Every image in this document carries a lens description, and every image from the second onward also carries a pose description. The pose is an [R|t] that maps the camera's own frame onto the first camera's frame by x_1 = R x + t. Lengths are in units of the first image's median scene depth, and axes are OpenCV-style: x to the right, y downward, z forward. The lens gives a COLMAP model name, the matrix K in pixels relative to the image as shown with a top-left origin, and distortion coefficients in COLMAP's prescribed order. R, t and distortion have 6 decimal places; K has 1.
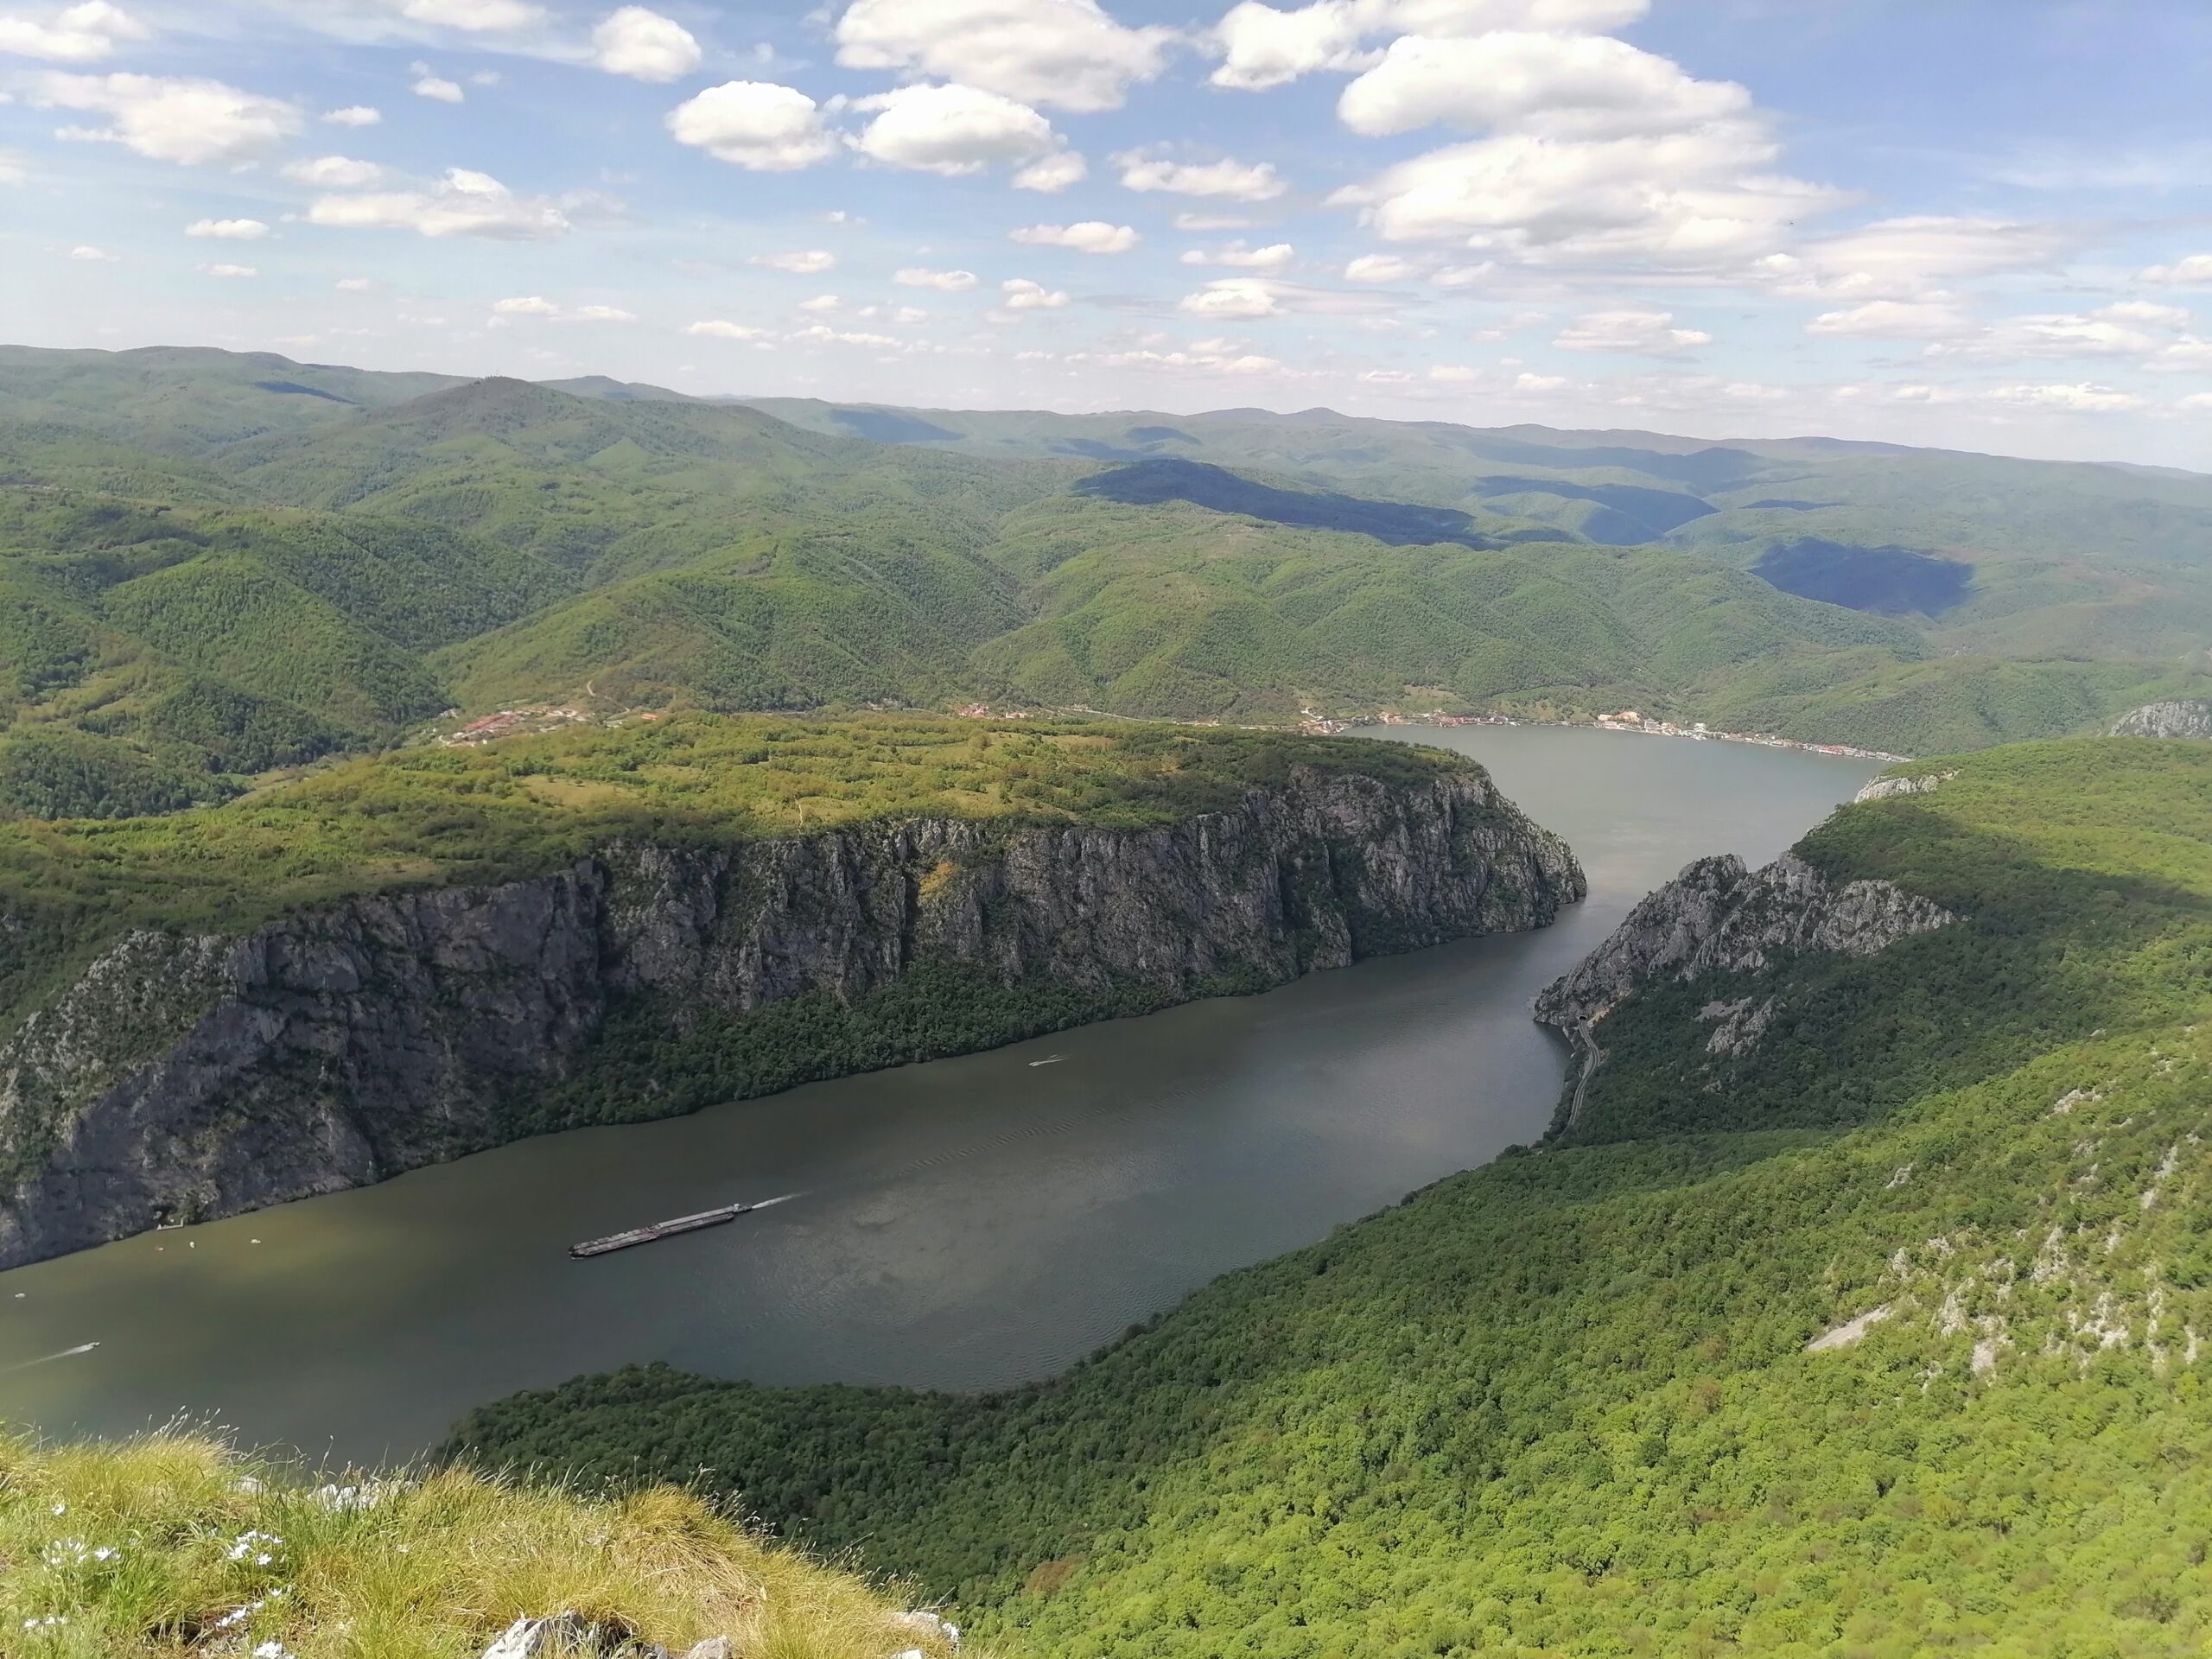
lens RADIAL K [[1766.7, 0, 1164.5], [0, 1766.7, 831.8], [0, 0, 1]] dist [0.113821, -0.153214]
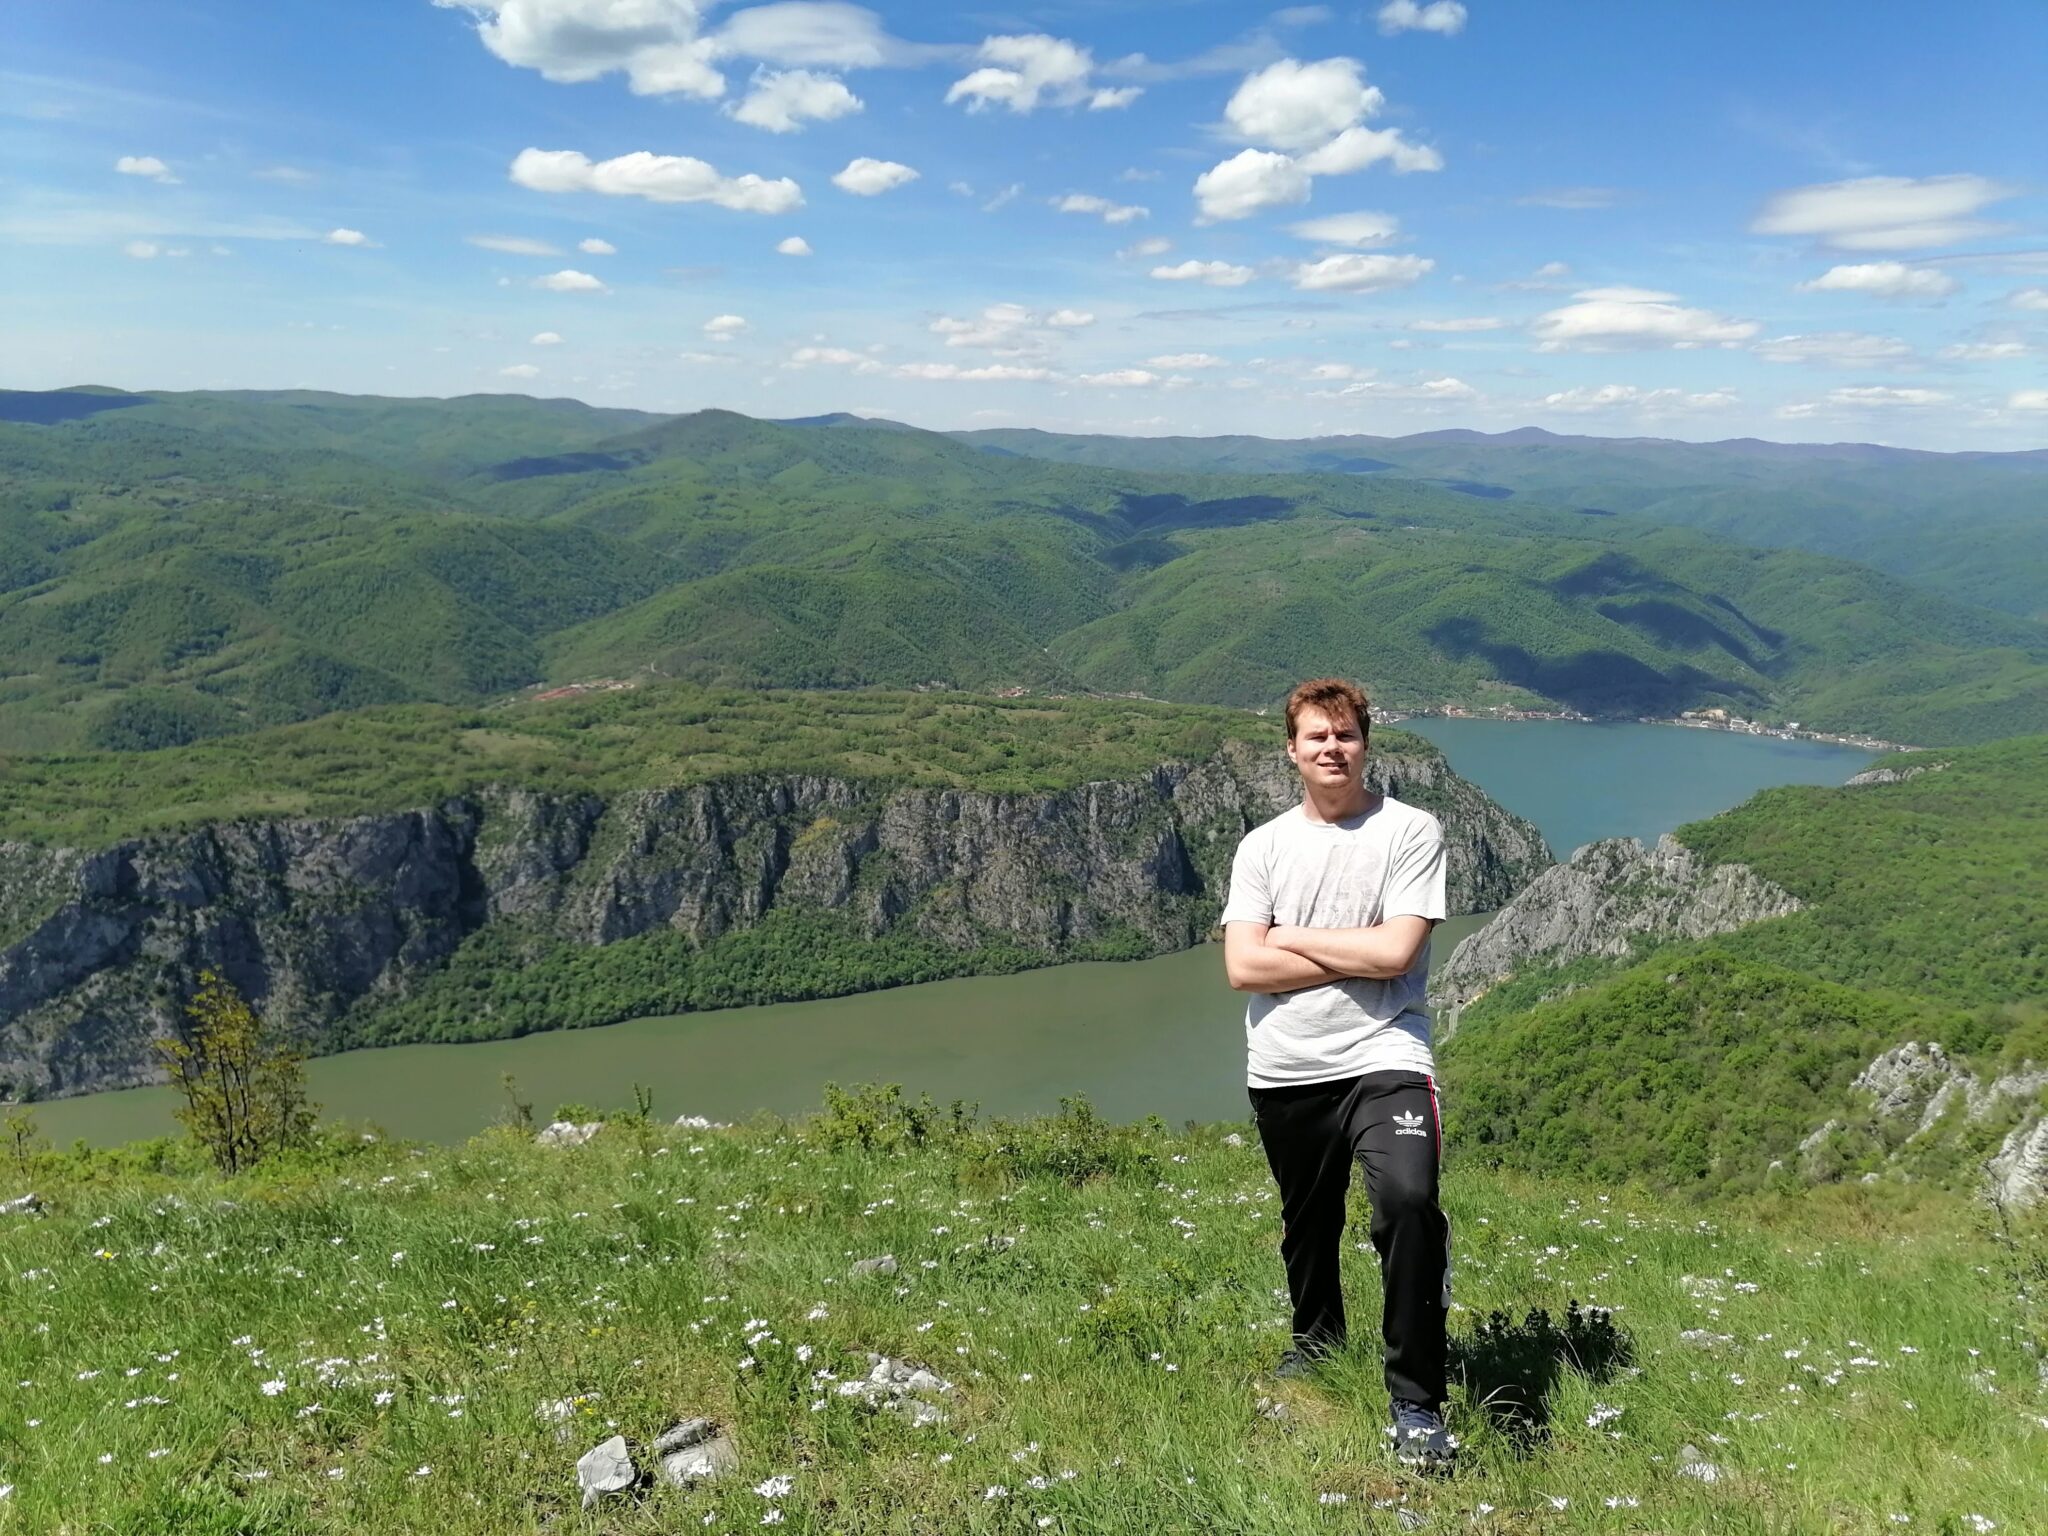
lens RADIAL K [[1635.7, 0, 1078.2], [0, 1635.7, 770.1], [0, 0, 1]] dist [0.113821, -0.153214]
pose [[0.976191, 0.023895, -0.215594, 0.245109], [-0.032422, 0.998822, -0.036101, 0.020215], [0.214477, 0.042232, 0.975816, 0.087136]]
